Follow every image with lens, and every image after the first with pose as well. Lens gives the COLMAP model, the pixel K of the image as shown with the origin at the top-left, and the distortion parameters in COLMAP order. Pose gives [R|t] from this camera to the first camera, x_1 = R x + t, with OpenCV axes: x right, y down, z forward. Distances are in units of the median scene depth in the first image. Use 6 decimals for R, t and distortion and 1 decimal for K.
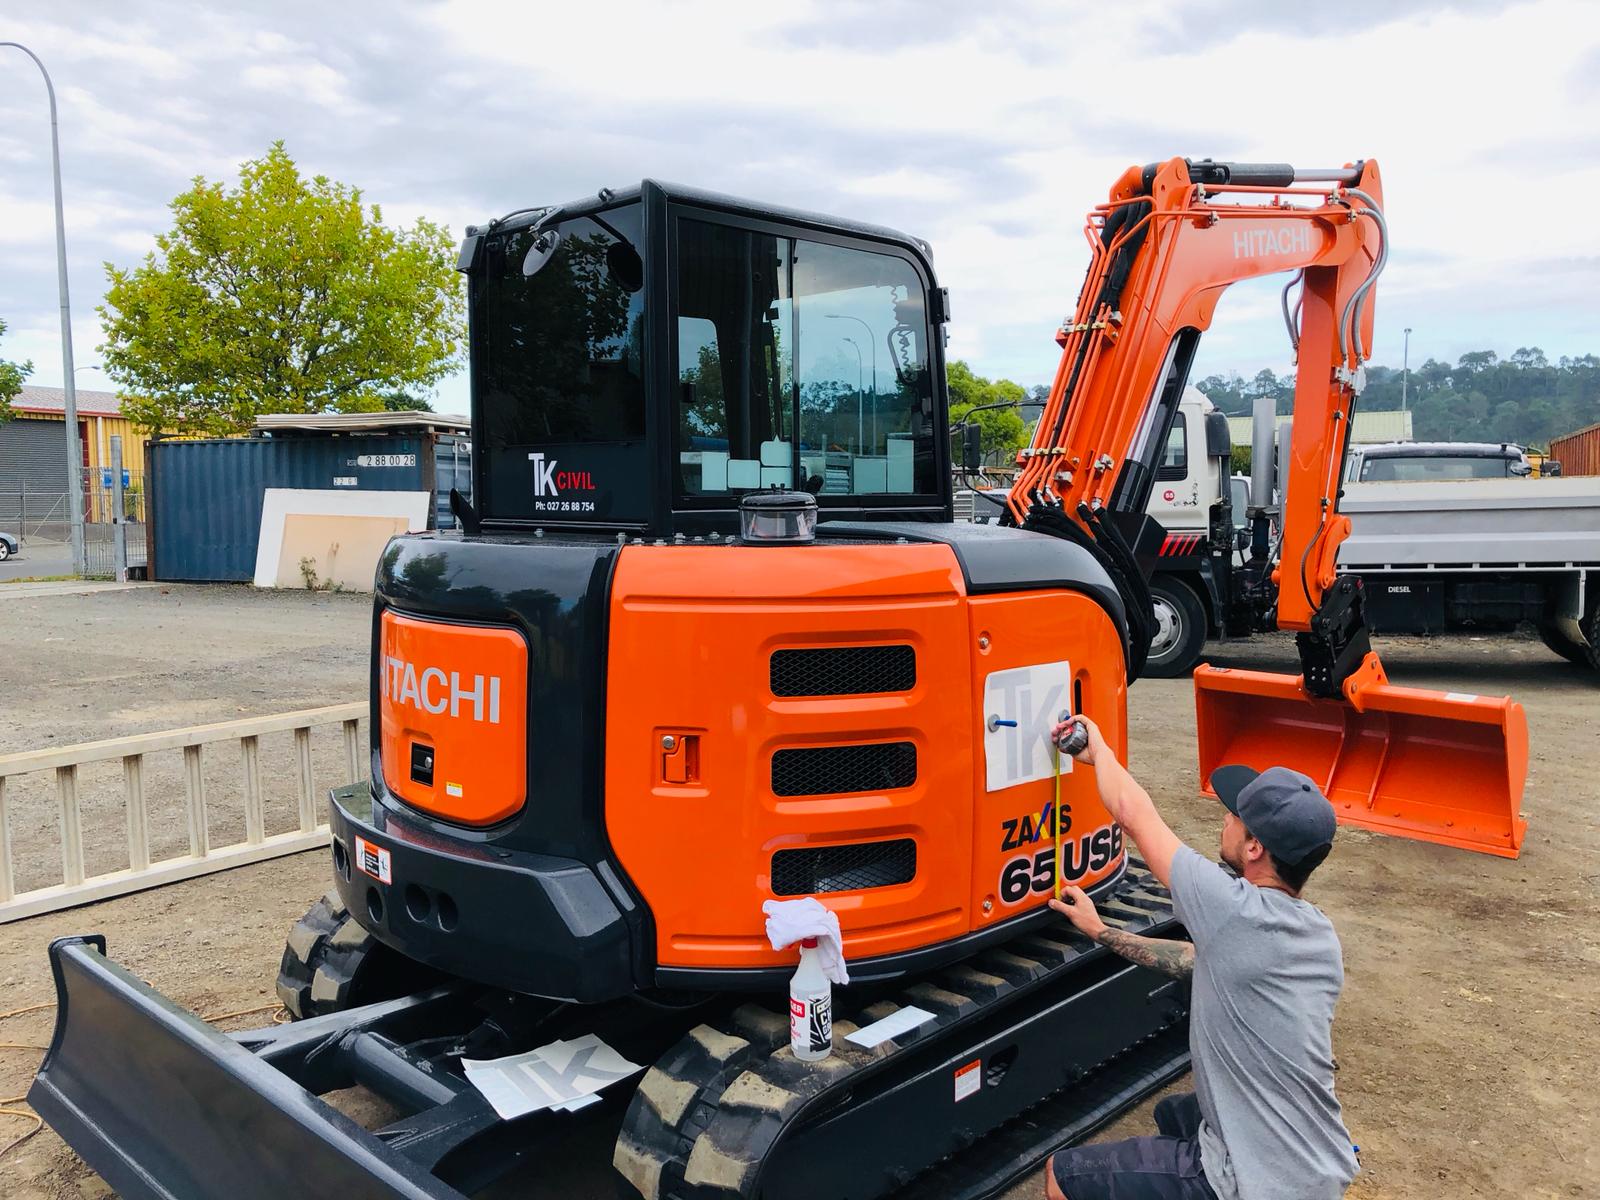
lens RADIAL K [[1314.9, 0, 800.0], [0, 1314.9, 600.0], [0, 0, 1]] dist [0.000637, 0.002349]
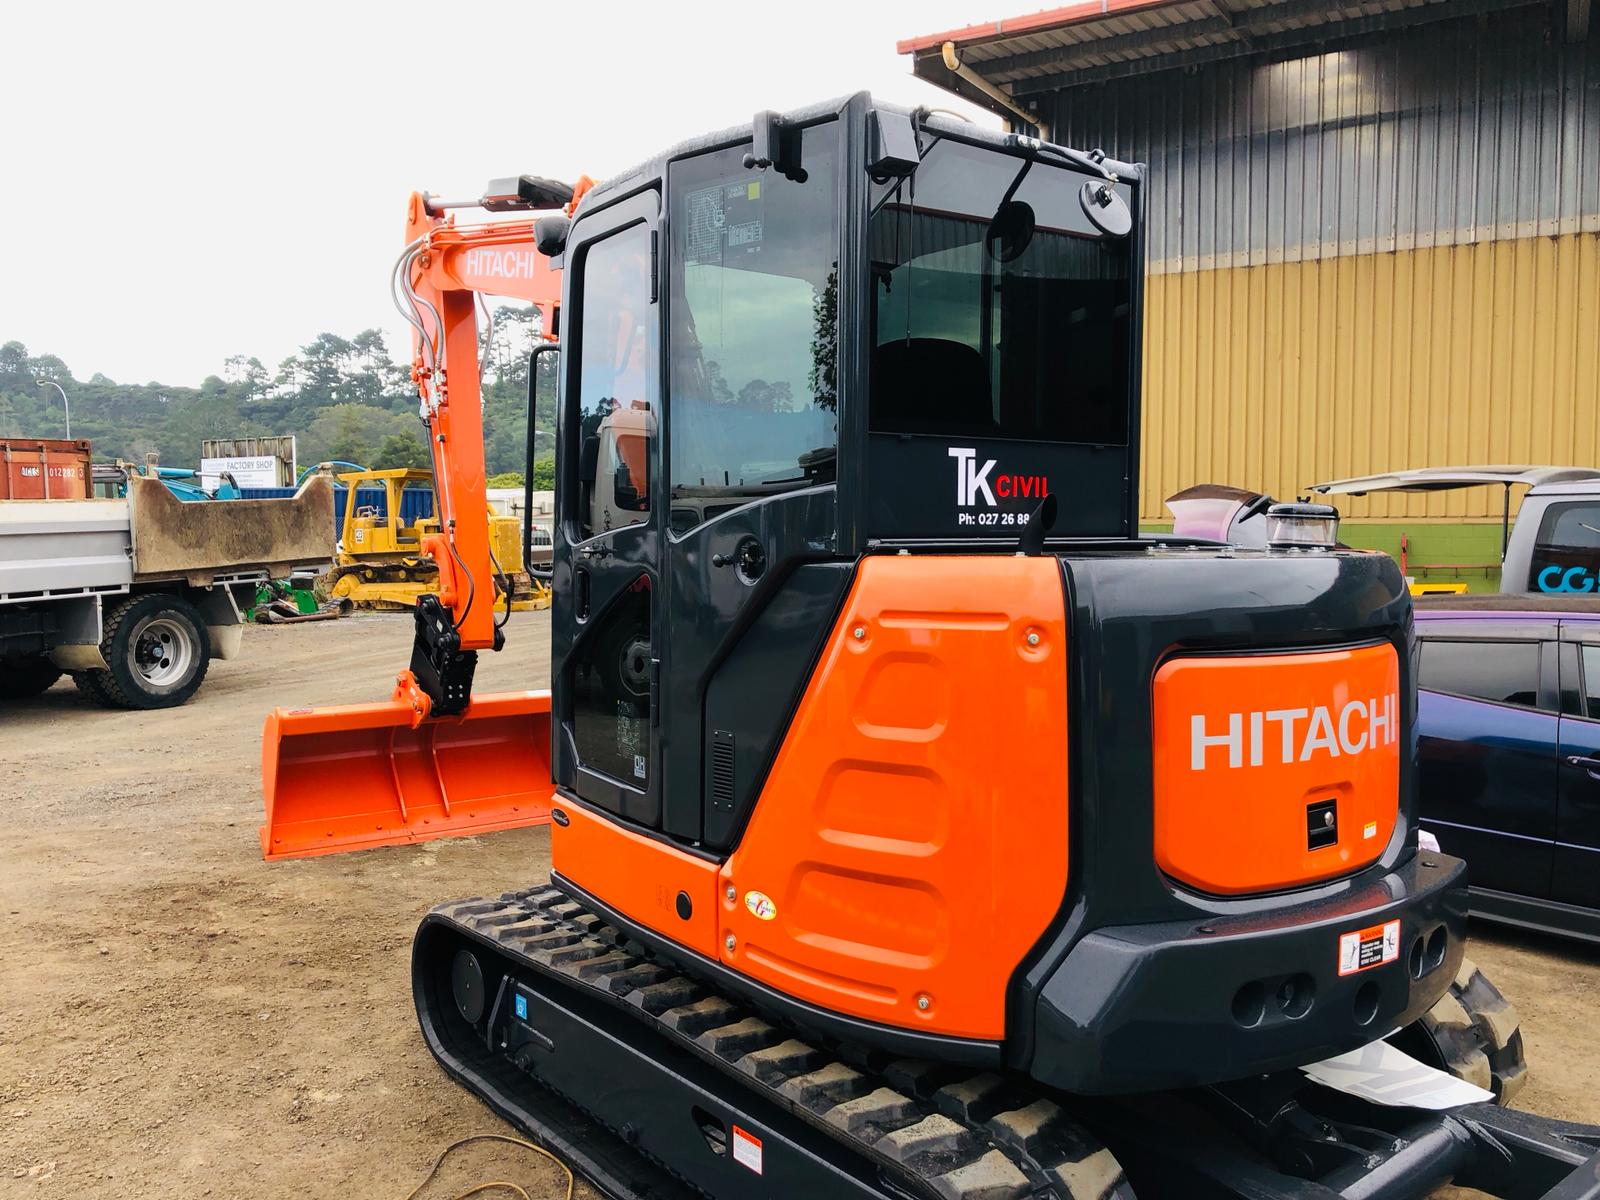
lens RADIAL K [[1314.9, 0, 800.0], [0, 1314.9, 600.0], [0, 0, 1]] dist [0.000637, 0.002349]
pose [[0.166765, -0.061106, 0.984101, -0.958331], [0.083577, 0.995362, 0.047643, -0.069627], [-0.982448, 0.074303, 0.171098, 0.973848]]
